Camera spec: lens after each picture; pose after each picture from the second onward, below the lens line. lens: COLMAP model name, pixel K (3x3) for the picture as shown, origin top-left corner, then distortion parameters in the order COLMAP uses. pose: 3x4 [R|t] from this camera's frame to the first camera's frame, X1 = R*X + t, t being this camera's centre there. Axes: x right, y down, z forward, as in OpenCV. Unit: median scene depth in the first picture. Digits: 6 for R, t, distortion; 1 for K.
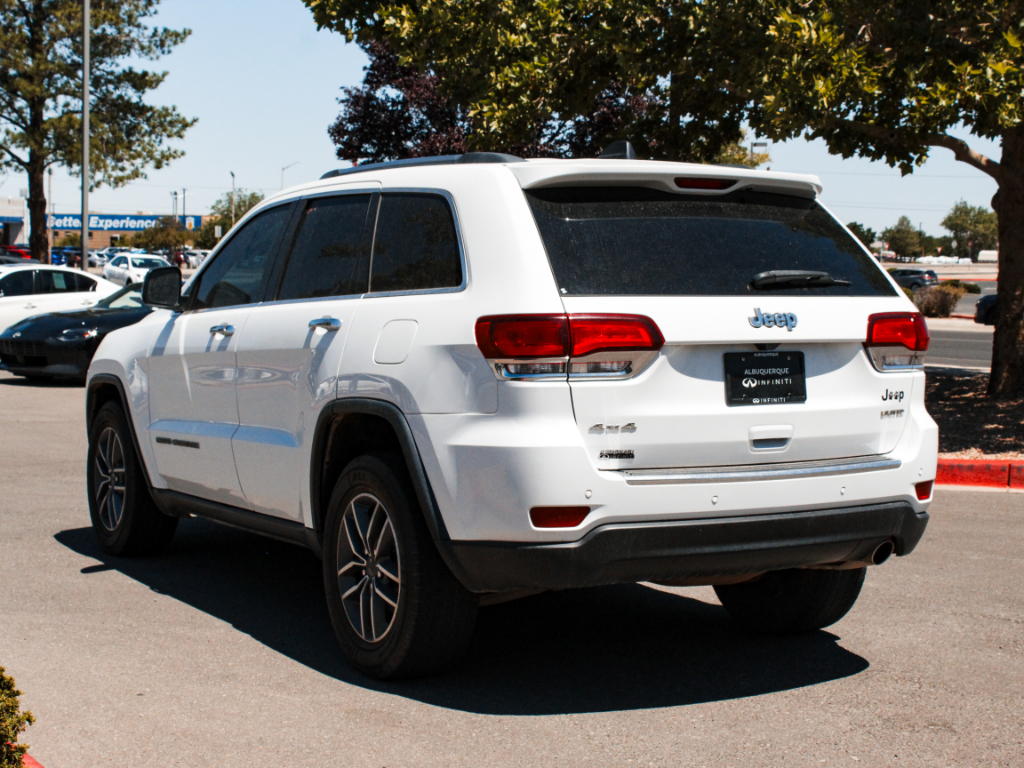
lens RADIAL K [[1786.3, 0, 512.0], [0, 1786.3, 384.0], [0, 0, 1]] dist [-0.025250, -0.102701]
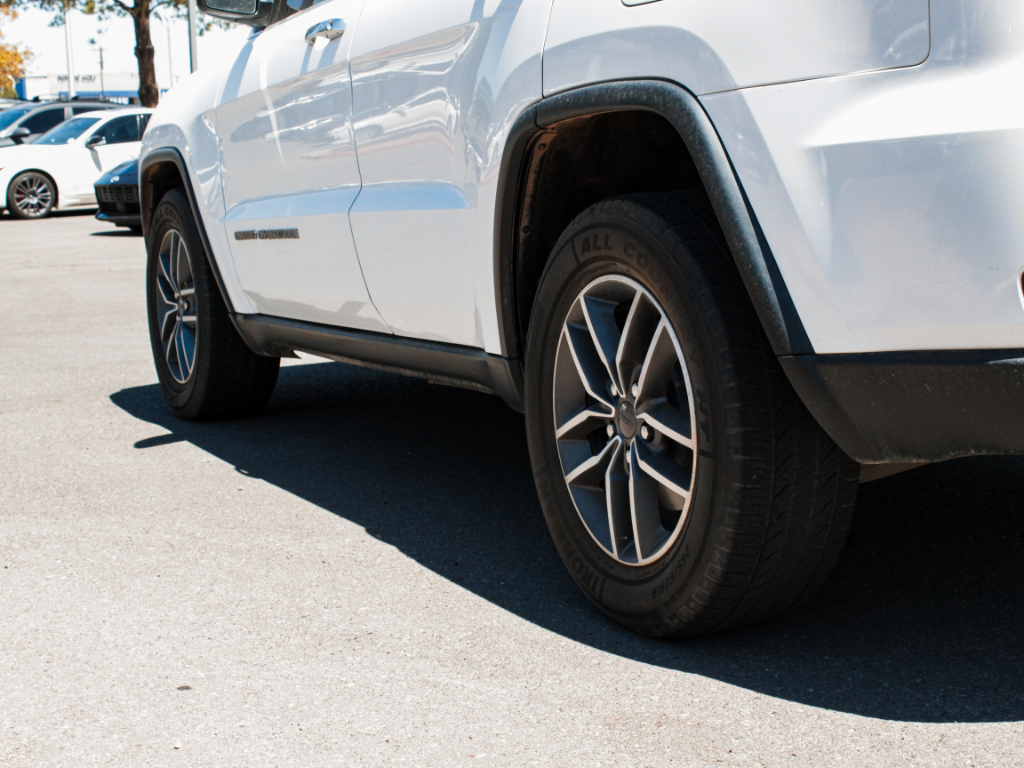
lens RADIAL K [[1786.3, 0, 512.0], [0, 1786.3, 384.0], [0, 0, 1]] dist [-0.025250, -0.102701]
pose [[0.996488, -0.035137, -0.076011, -0.064102], [0.040949, 0.996243, 0.076307, 0.046295], [0.073044, -0.079151, 0.994183, 0.435641]]
